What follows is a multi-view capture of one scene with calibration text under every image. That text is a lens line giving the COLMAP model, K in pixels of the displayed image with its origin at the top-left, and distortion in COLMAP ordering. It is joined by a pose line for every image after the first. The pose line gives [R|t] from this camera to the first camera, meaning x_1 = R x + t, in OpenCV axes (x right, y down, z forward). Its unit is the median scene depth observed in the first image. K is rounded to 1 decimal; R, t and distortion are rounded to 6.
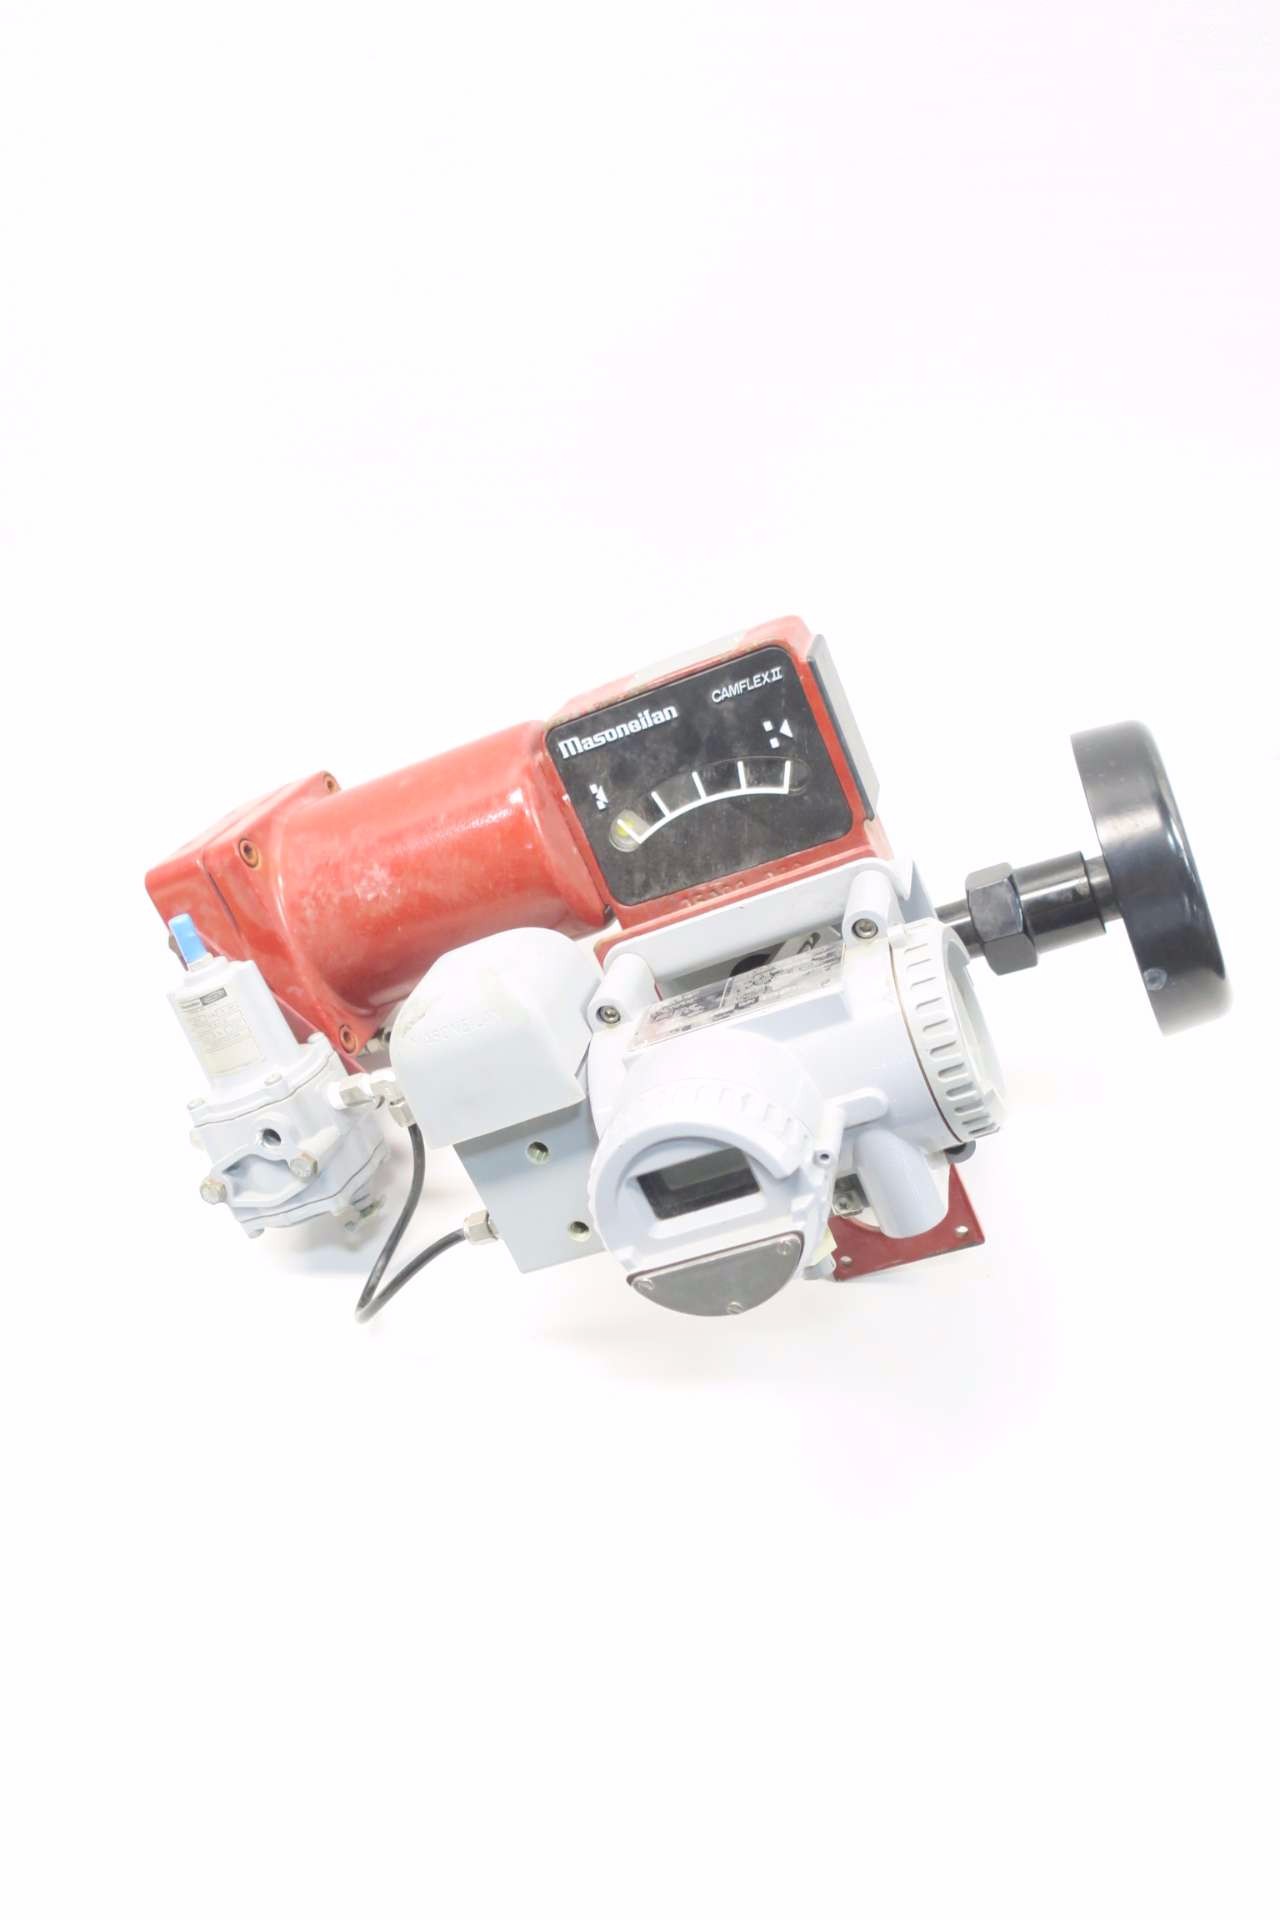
lens RADIAL K [[1519.4, 0, 641.8], [0, 1519.4, 966.2], [0, 0, 1]] dist [0.003340, 0.006013]
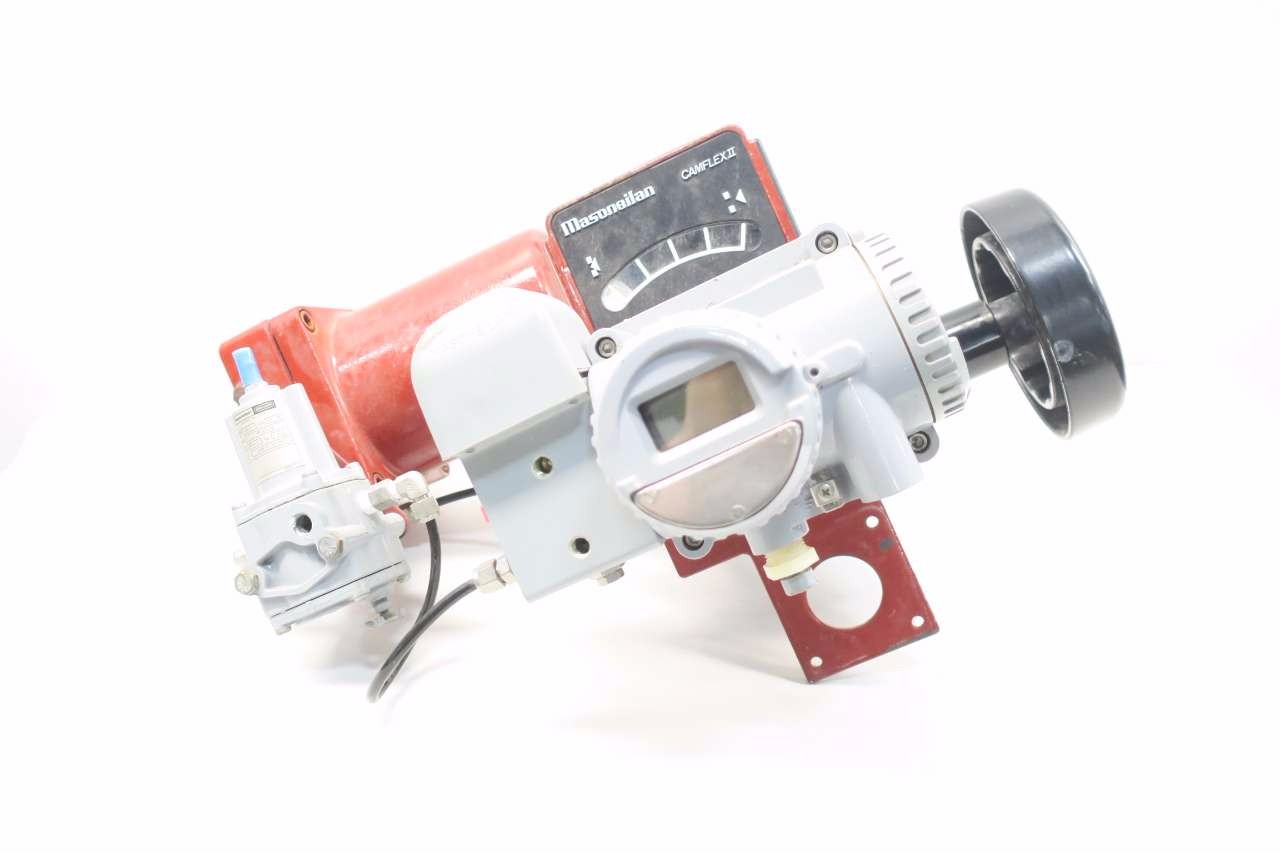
lens RADIAL K [[1013.0, 0, 641.2], [0, 1013.0, 421.7], [0, 0, 1]] dist [0.003340, 0.006013]
pose [[0.999338, -0.013173, 0.033903, -0.018919], [0.023751, 0.942293, -0.333947, 0.293756], [-0.027547, 0.334531, 0.941982, 0.260045]]
